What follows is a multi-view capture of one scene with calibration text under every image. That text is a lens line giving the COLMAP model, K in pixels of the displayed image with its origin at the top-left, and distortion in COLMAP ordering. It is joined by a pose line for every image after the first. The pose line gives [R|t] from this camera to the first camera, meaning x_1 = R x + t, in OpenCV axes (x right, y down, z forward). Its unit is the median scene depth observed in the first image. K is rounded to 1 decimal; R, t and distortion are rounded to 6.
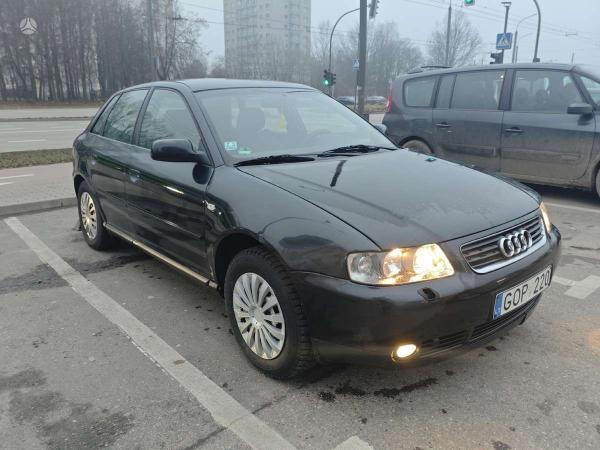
lens RADIAL K [[459.7, 0, 300.0], [0, 459.7, 225.0], [0, 0, 1]] dist [0.075246, -0.086685]
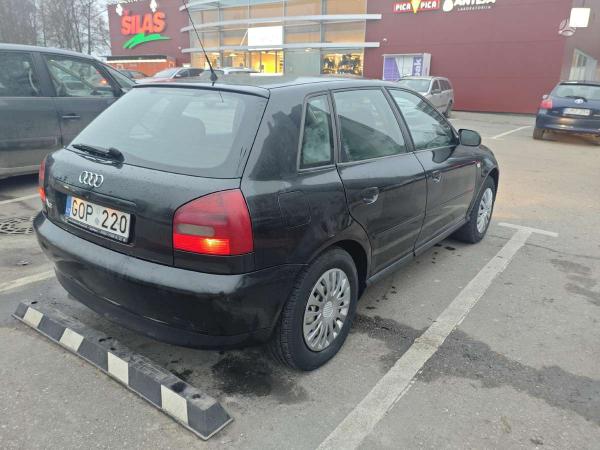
lens RADIAL K [[459.7, 0, 300.0], [0, 459.7, 225.0], [0, 0, 1]] dist [0.075246, -0.086685]
pose [[-0.221166, -0.285518, 0.932505, -1.283485], [0.230666, 0.913738, 0.334480, -0.424568], [-0.947565, 0.289072, -0.136228, 1.470363]]
